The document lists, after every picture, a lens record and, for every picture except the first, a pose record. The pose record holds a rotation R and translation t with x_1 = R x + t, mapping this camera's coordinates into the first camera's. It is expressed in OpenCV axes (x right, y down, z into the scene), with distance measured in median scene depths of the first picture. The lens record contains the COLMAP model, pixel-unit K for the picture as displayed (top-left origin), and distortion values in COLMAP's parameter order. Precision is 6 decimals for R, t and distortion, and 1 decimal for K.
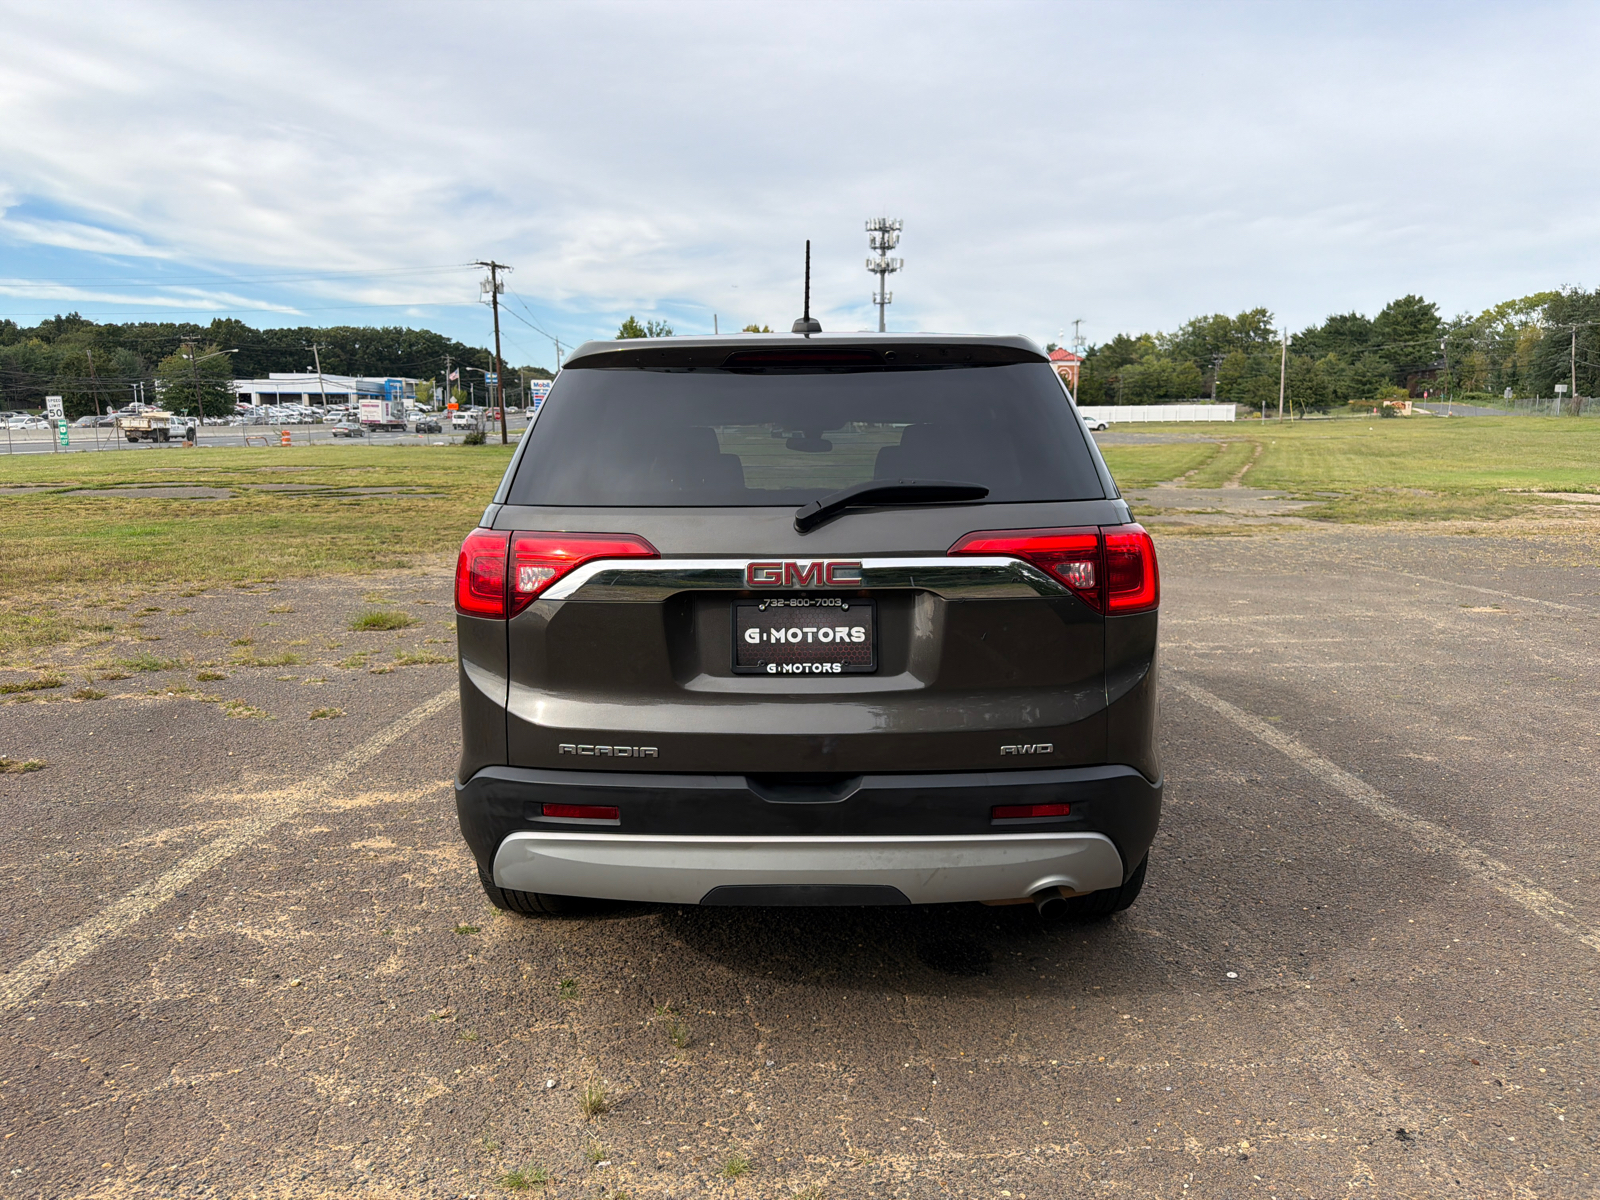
lens RADIAL K [[1131.1, 0, 797.1], [0, 1131.1, 593.6], [0, 0, 1]] dist [0.048667, -0.067028]
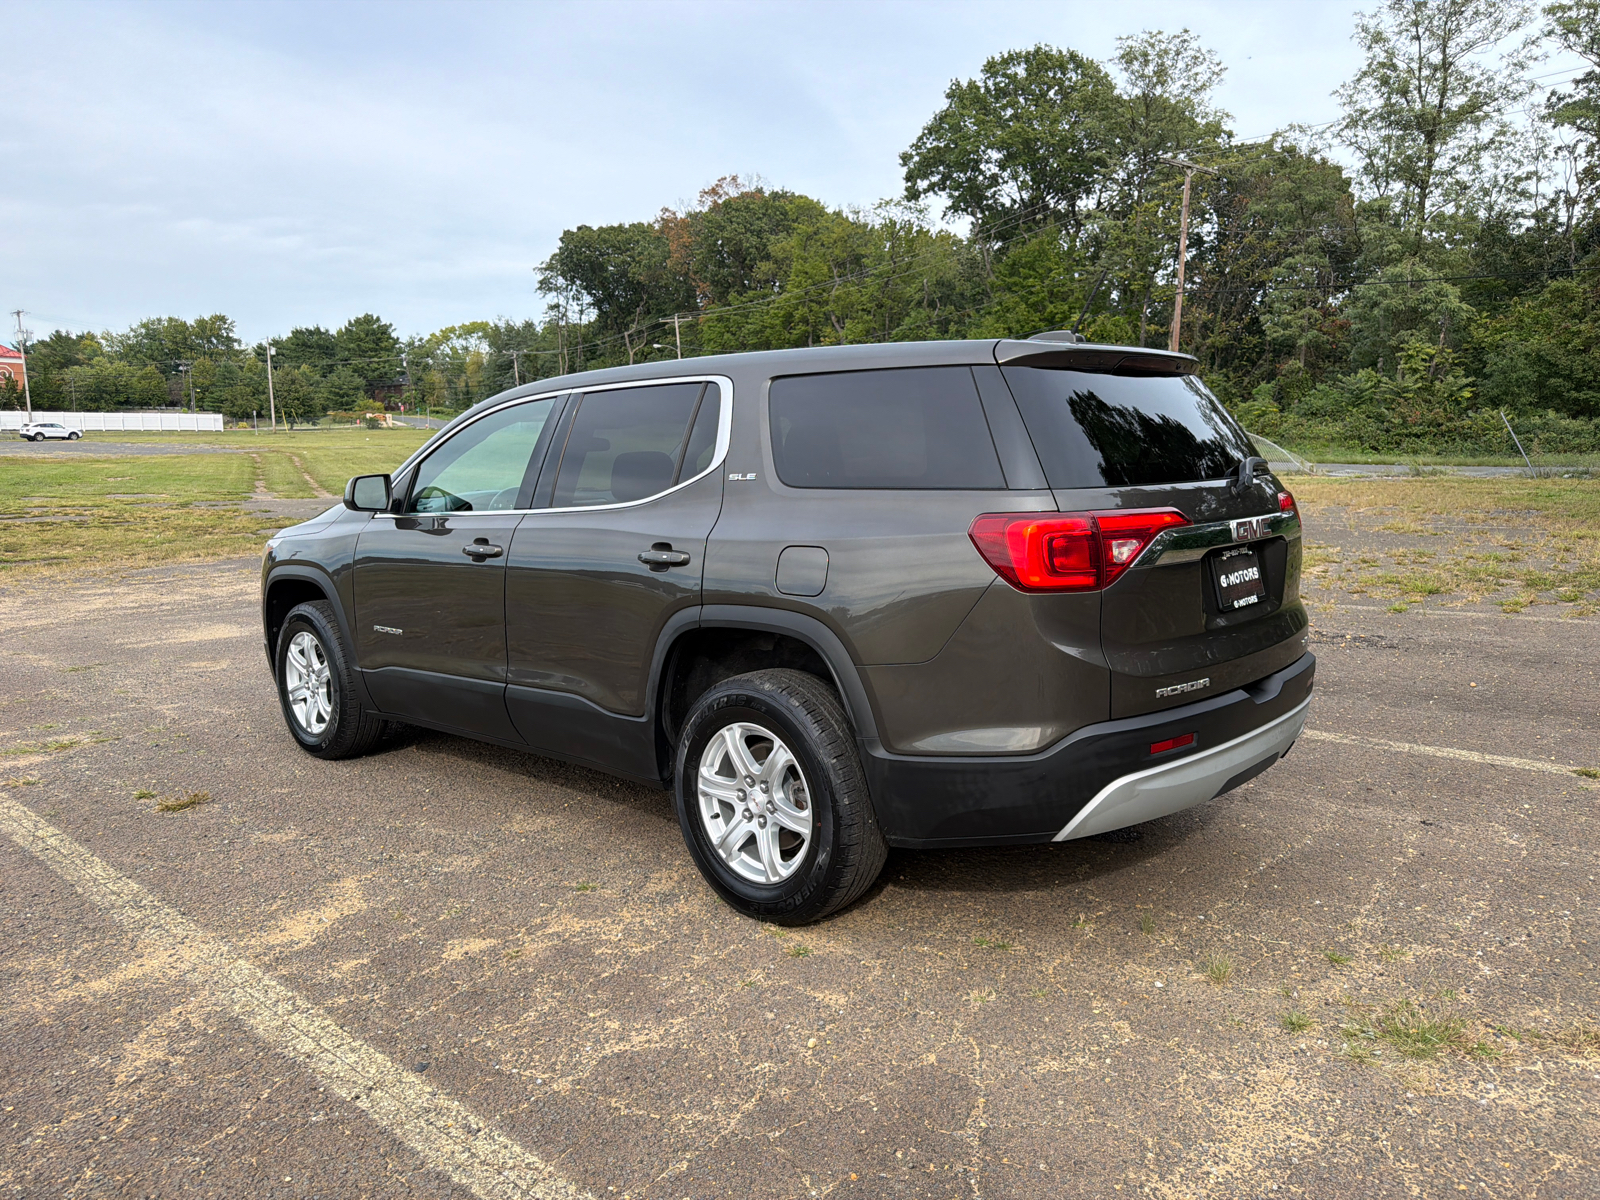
lens RADIAL K [[1131.1, 0, 797.1], [0, 1131.1, 593.6], [0, 0, 1]] dist [0.048667, -0.067028]
pose [[0.663098, -0.100058, 0.741815, -0.680191], [0.106912, 0.993525, 0.038442, -0.025880], [-0.740859, 0.053818, 0.669501, 0.253135]]
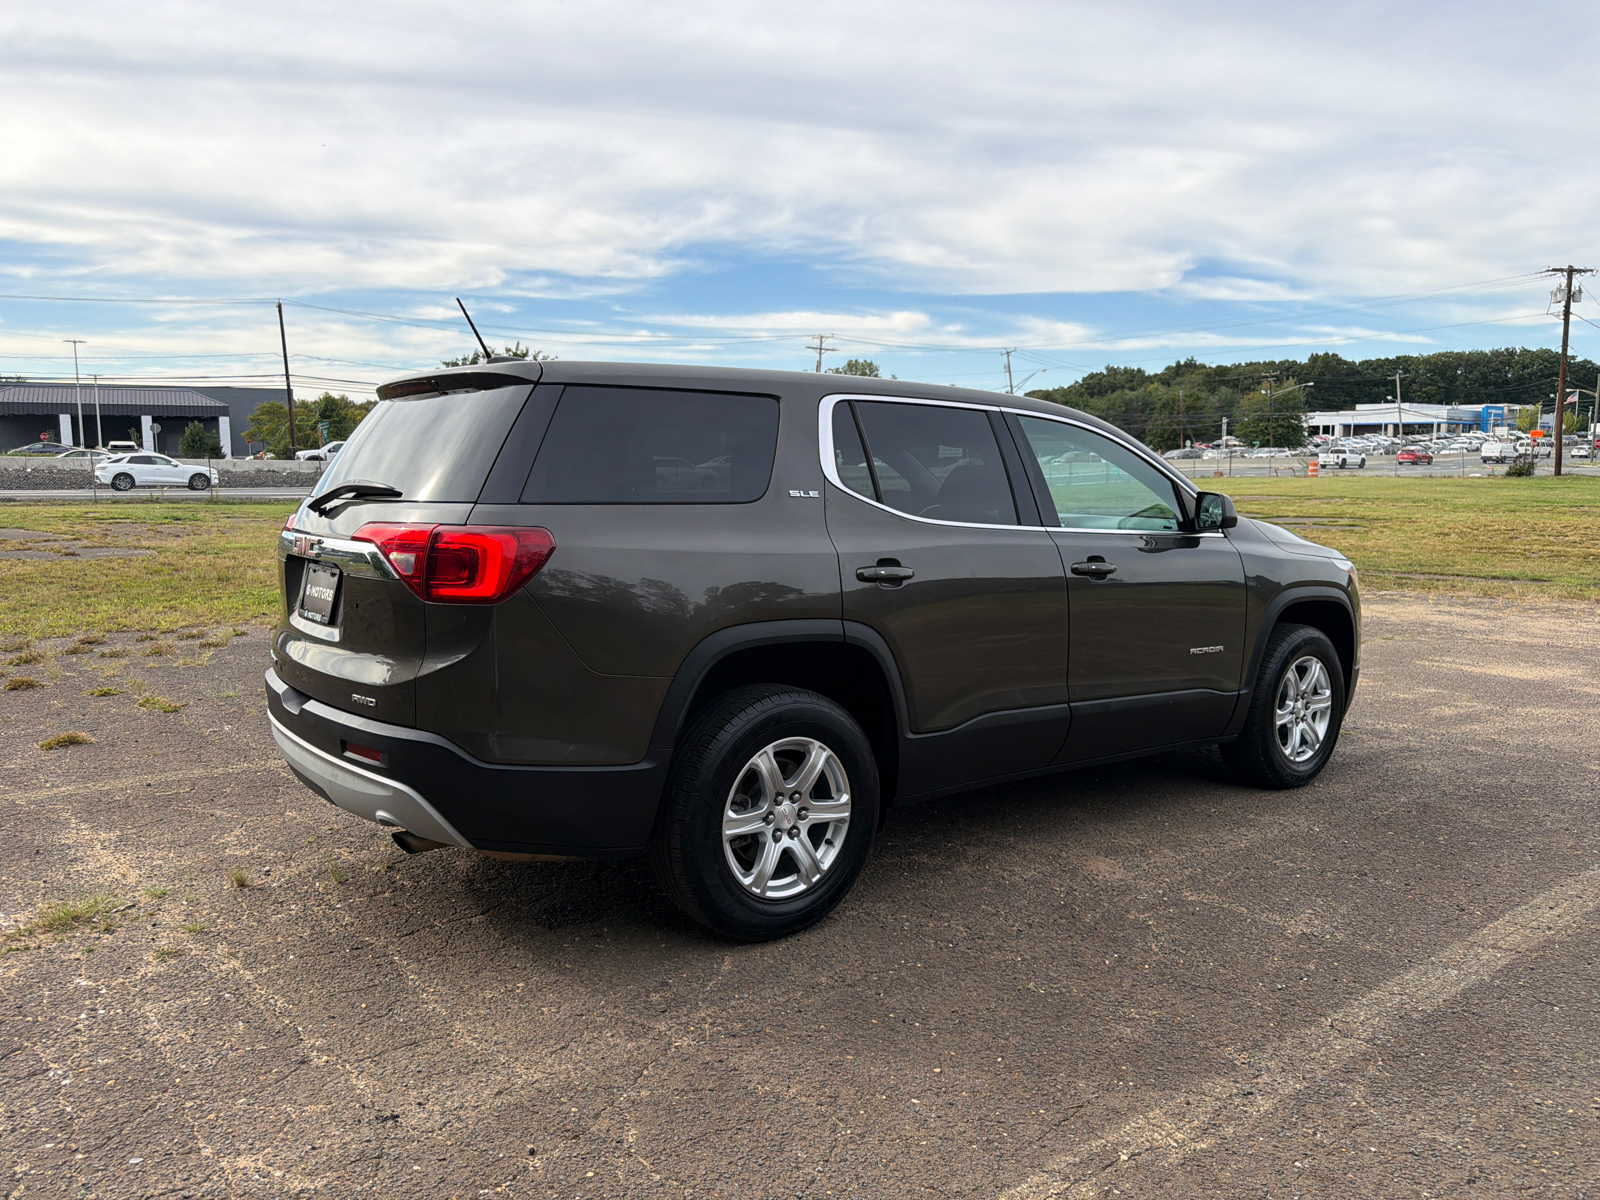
lens RADIAL K [[1129.3, 0, 796.2], [0, 1129.3, 597.9], [0, 0, 1]] dist [0.008289, -0.006484]
pose [[0.628676, 0.093788, -0.771991, 0.737407], [-0.111149, 0.993346, 0.030165, -0.031732], [0.769684, 0.066842, 0.634917, 0.295693]]
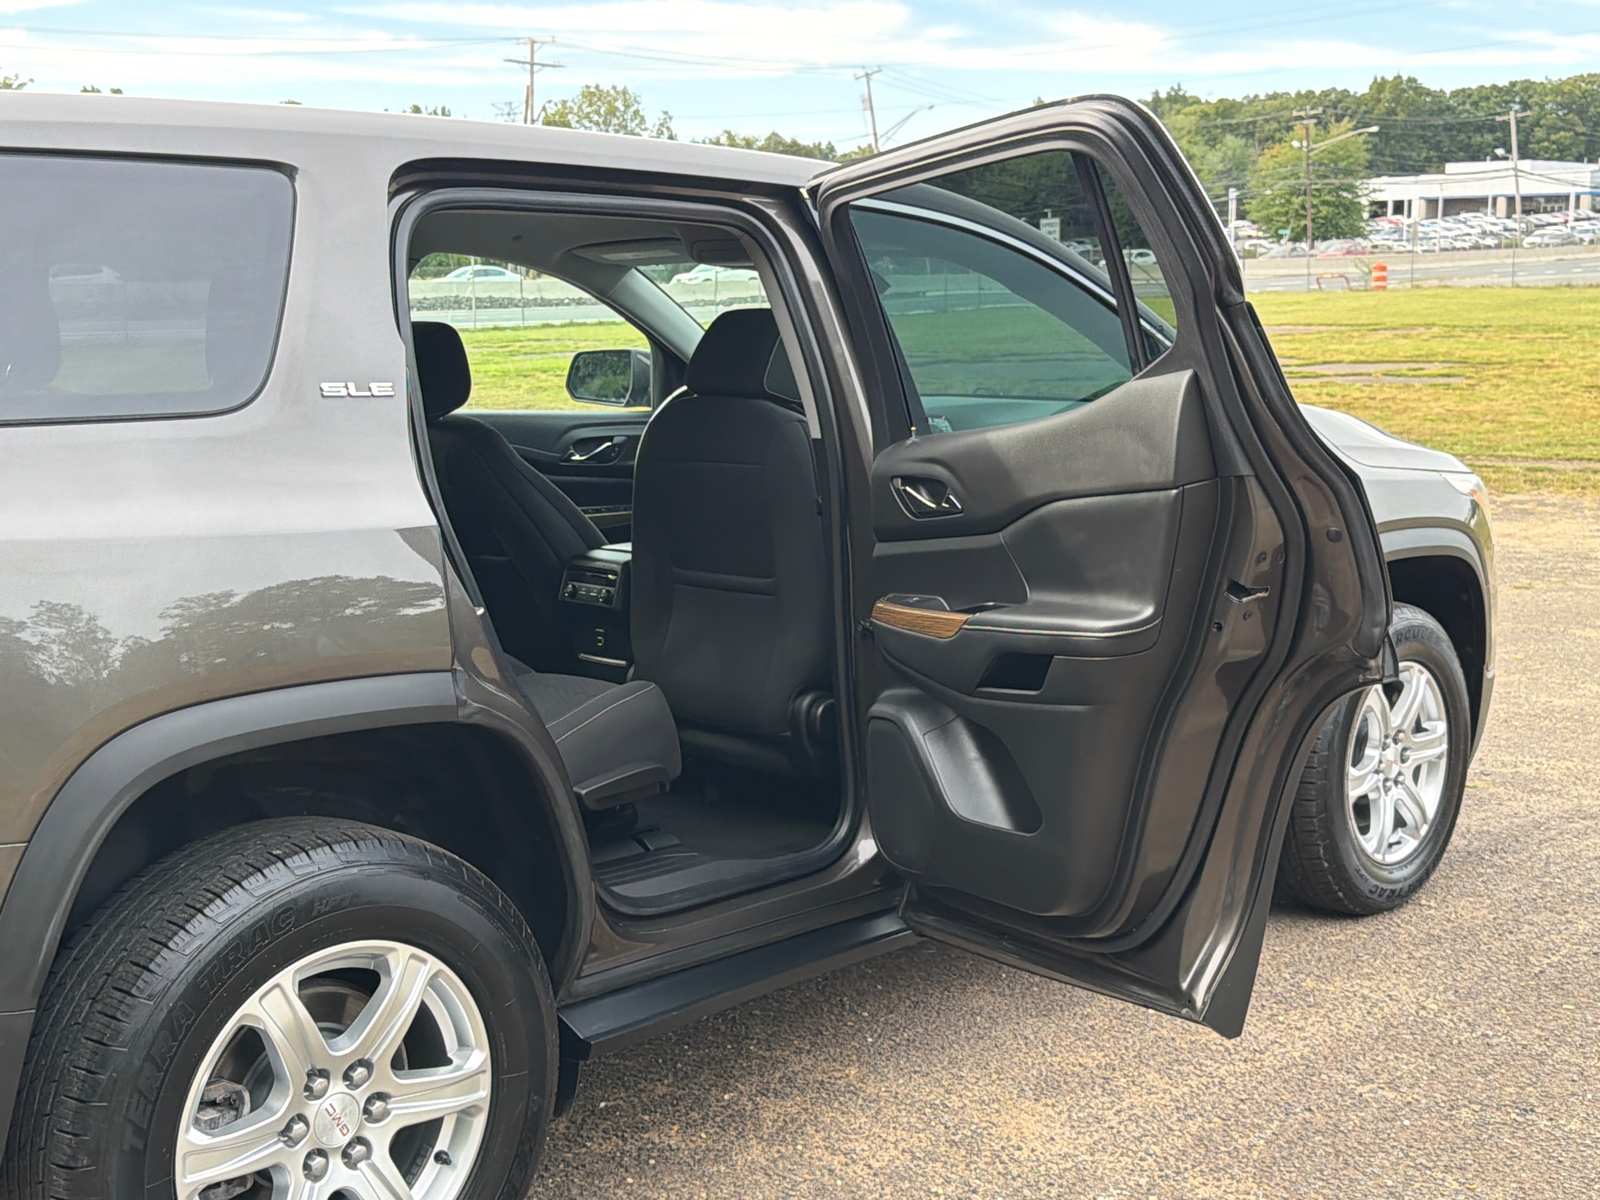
lens RADIAL K [[1968.7, 0, 800.0], [0, 1968.7, 600.0], [0, 0, 1]] dist [0.172332, -0.393860]
pose [[0.736562, 0.101886, -0.668652, 0.651367], [-0.084149, 0.994712, 0.058875, -0.065448], [0.671115, 0.012902, 0.741241, 0.426806]]
